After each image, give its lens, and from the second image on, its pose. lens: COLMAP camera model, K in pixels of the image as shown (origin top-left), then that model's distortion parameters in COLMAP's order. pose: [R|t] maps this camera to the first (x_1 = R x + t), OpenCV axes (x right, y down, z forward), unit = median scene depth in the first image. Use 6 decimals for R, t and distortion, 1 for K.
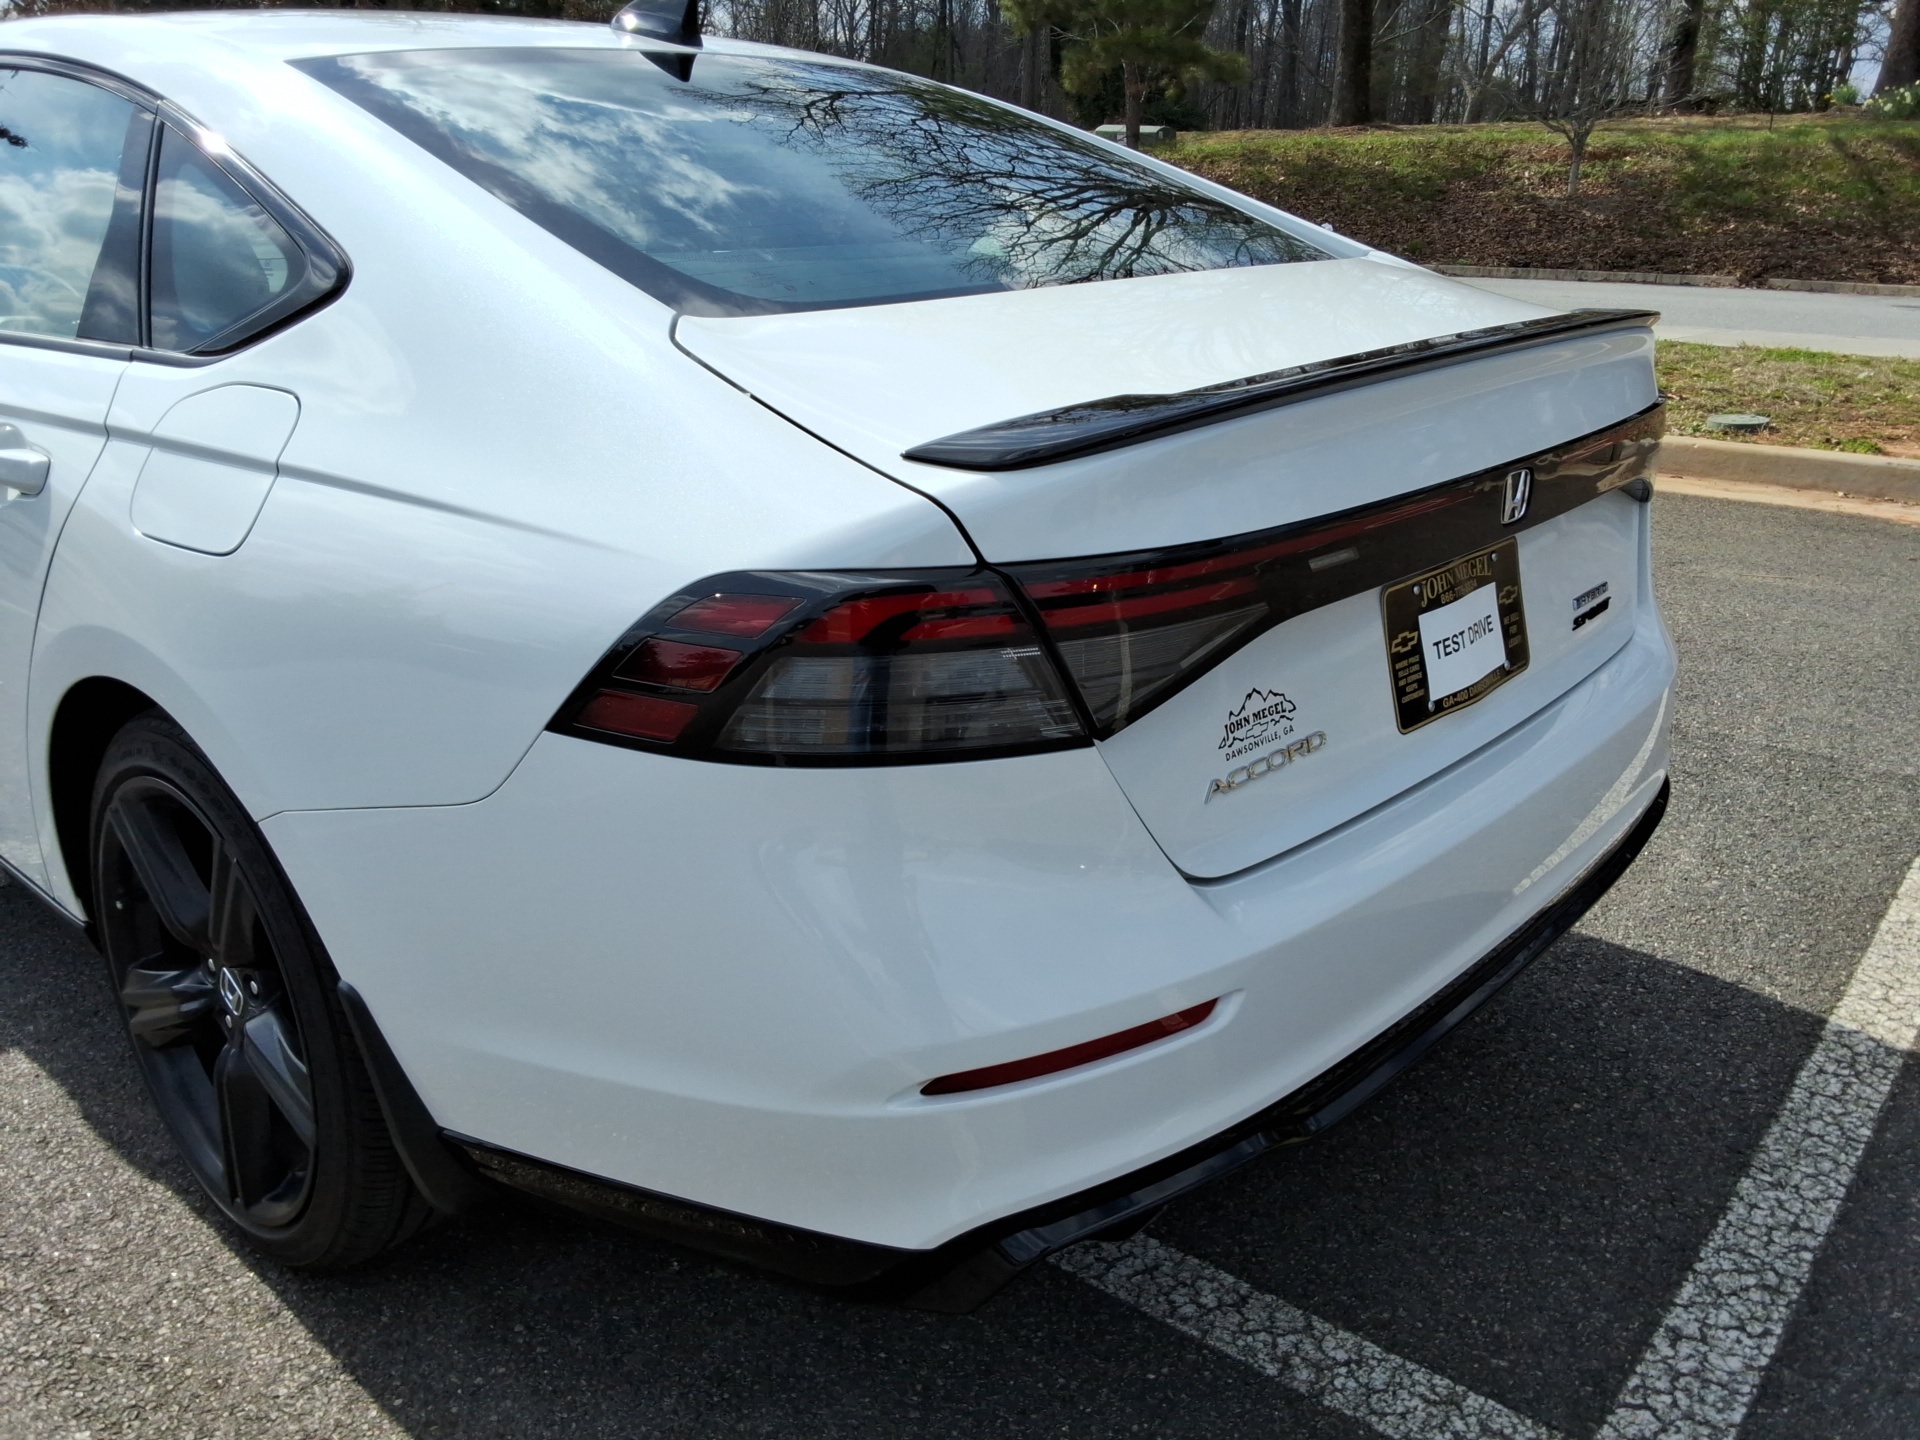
lens RADIAL K [[1562.3, 0, 979.2], [0, 1562.3, 693.2], [0, 0, 1]] dist [0.110138, -0.182957]
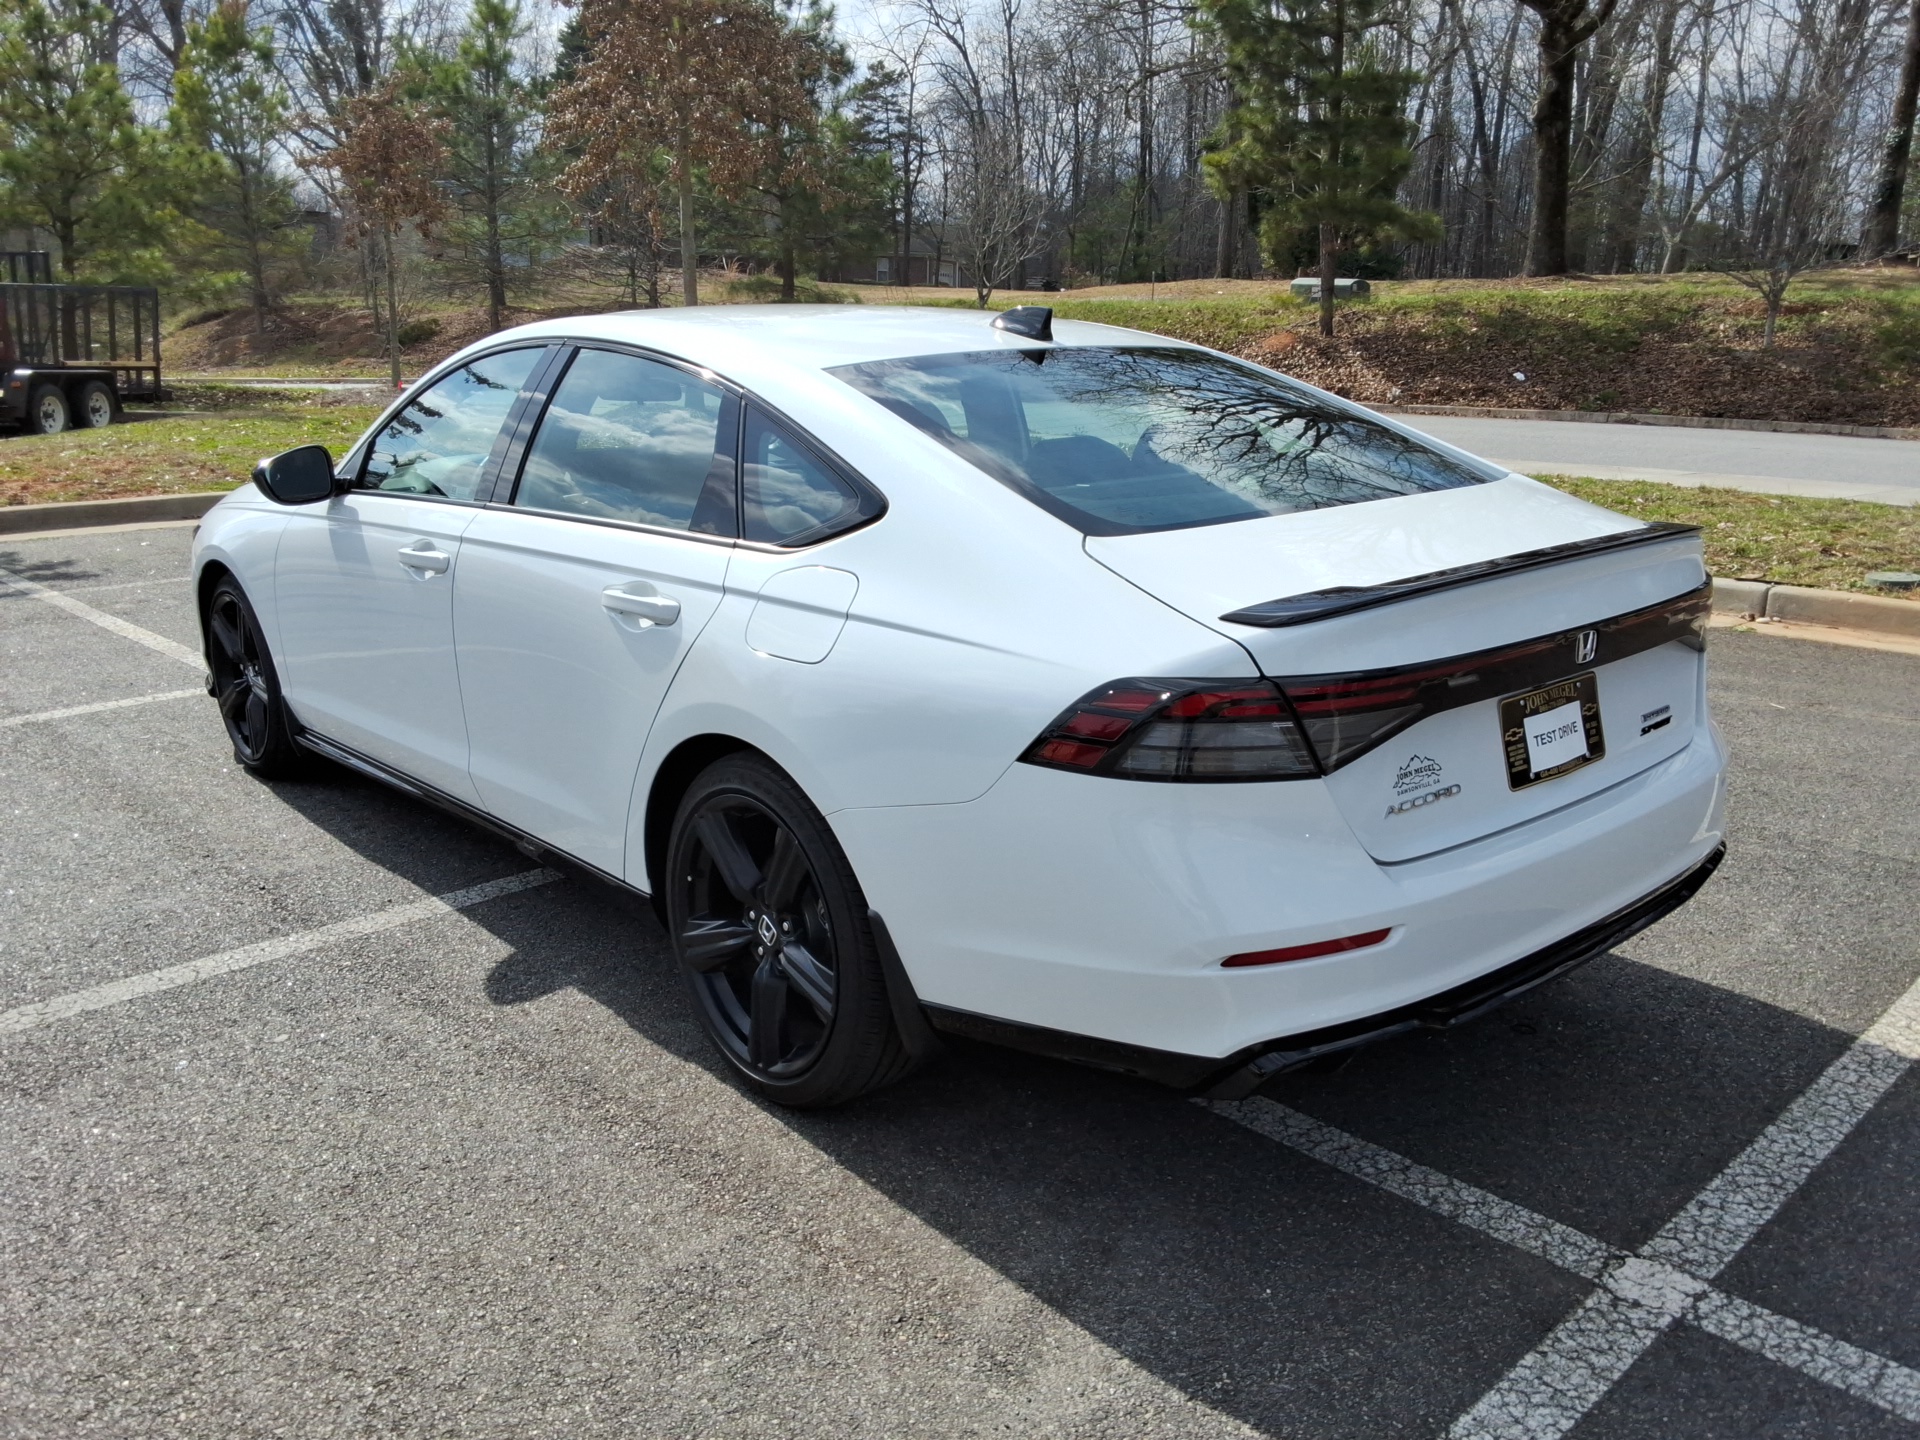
lens RADIAL K [[1560.8, 0, 965.4], [0, 1560.8, 687.2], [0, 0, 1]] dist [0.118956, -0.199724]
pose [[0.992116, 0.027472, -0.122277, -0.078873], [-0.037597, 0.995982, -0.081281, 0.061919], [0.119553, 0.085237, 0.989162, -0.580550]]
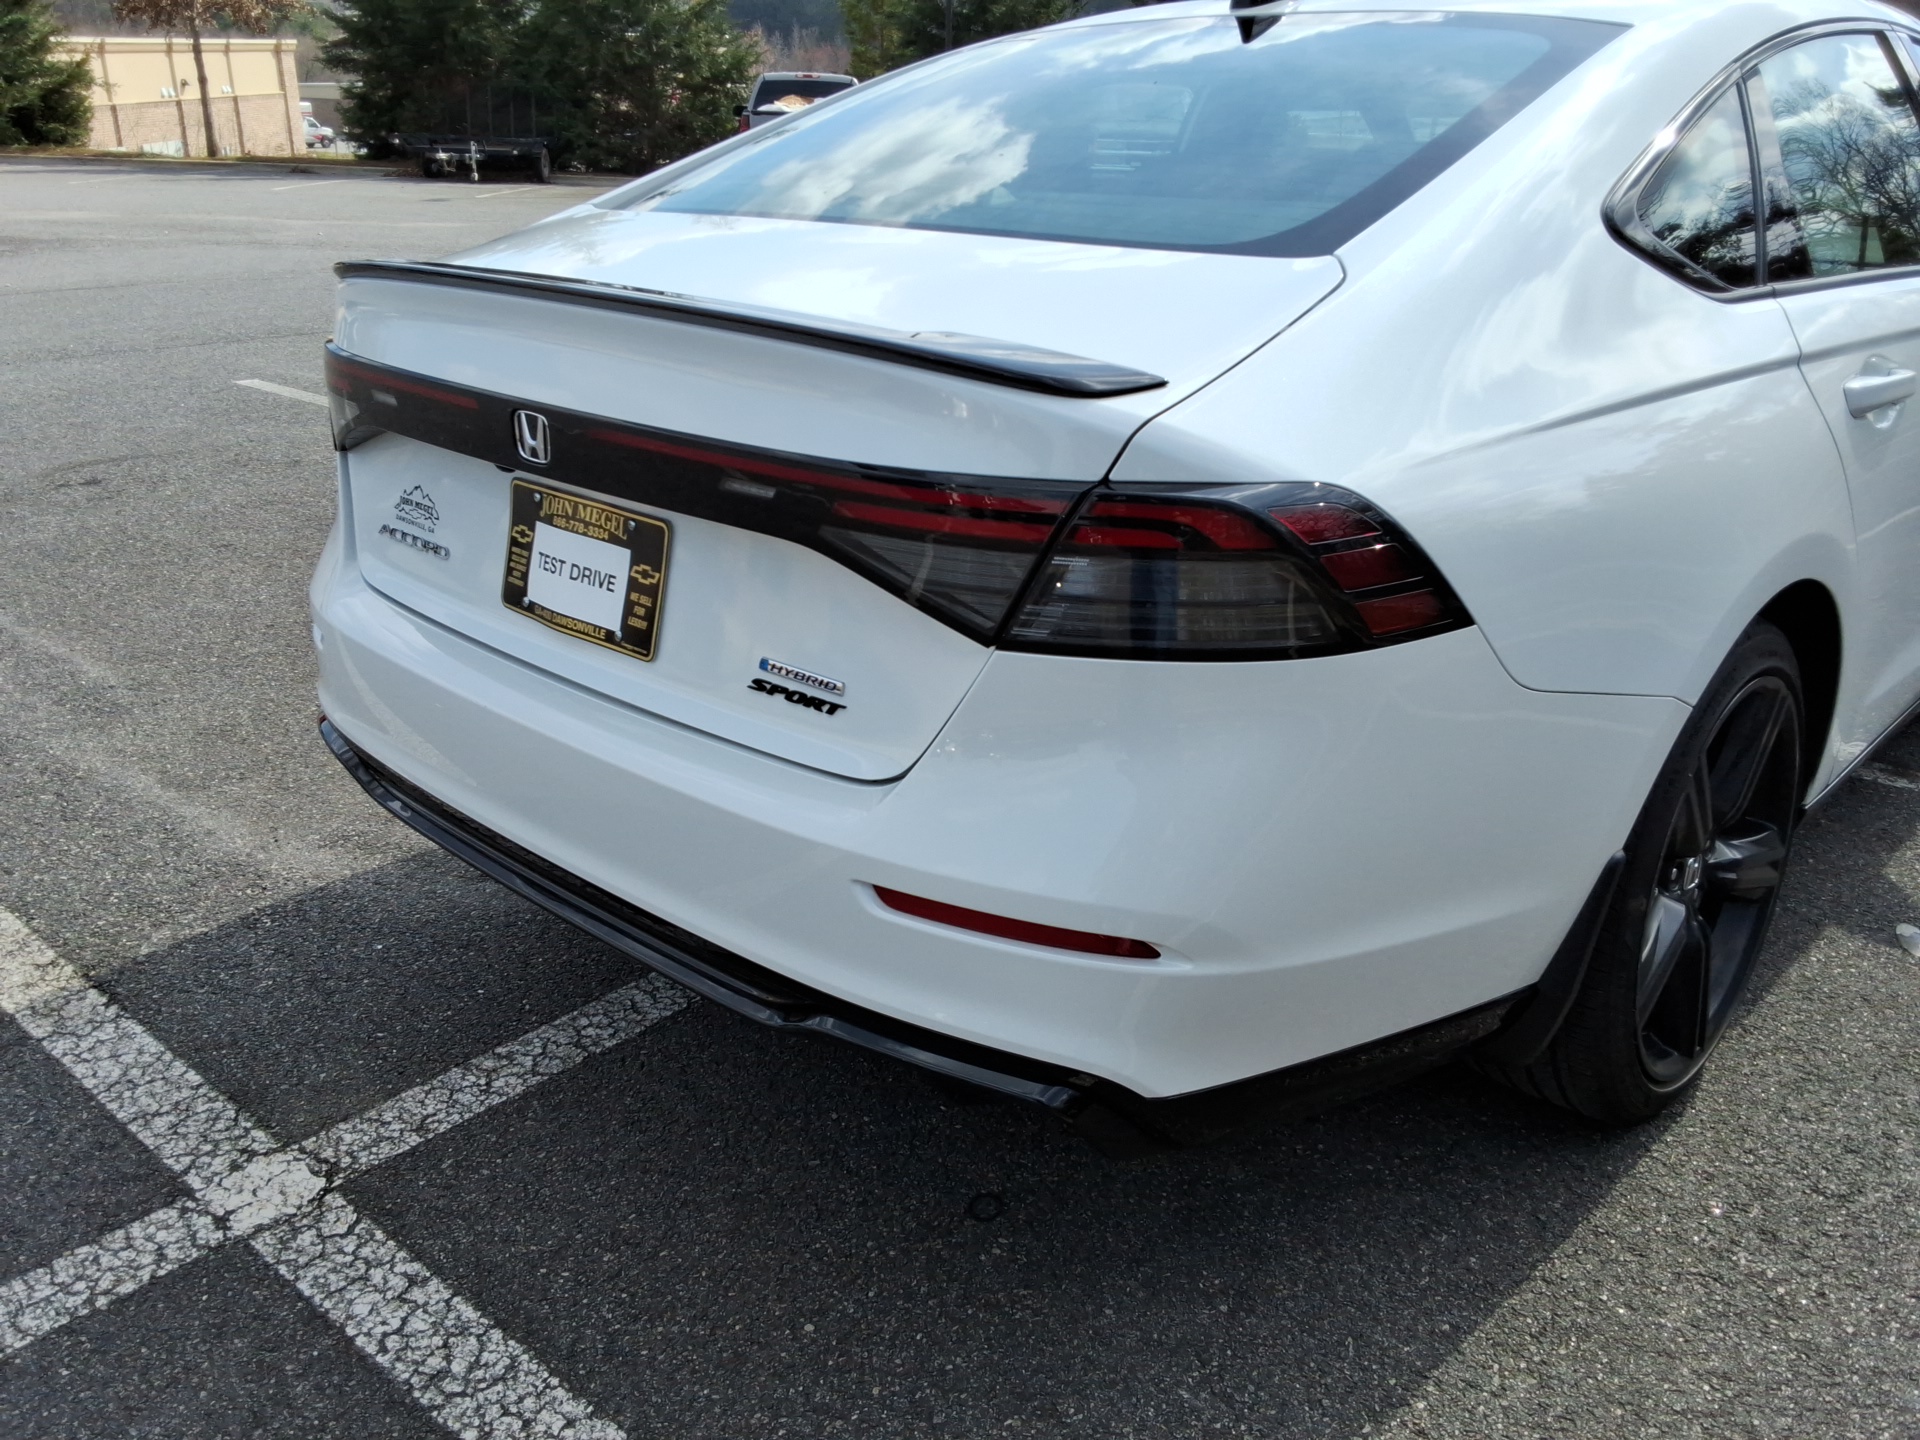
lens RADIAL K [[1539.6, 0, 965.9], [0, 1539.6, 673.8], [0, 0, 1]] dist [0.081829, -0.152627]
pose [[-0.036696, 0.337794, -0.940504, 1.168539], [-0.324676, 0.886052, 0.330905, -0.363174], [0.945113, 0.317502, 0.077159, 1.075720]]
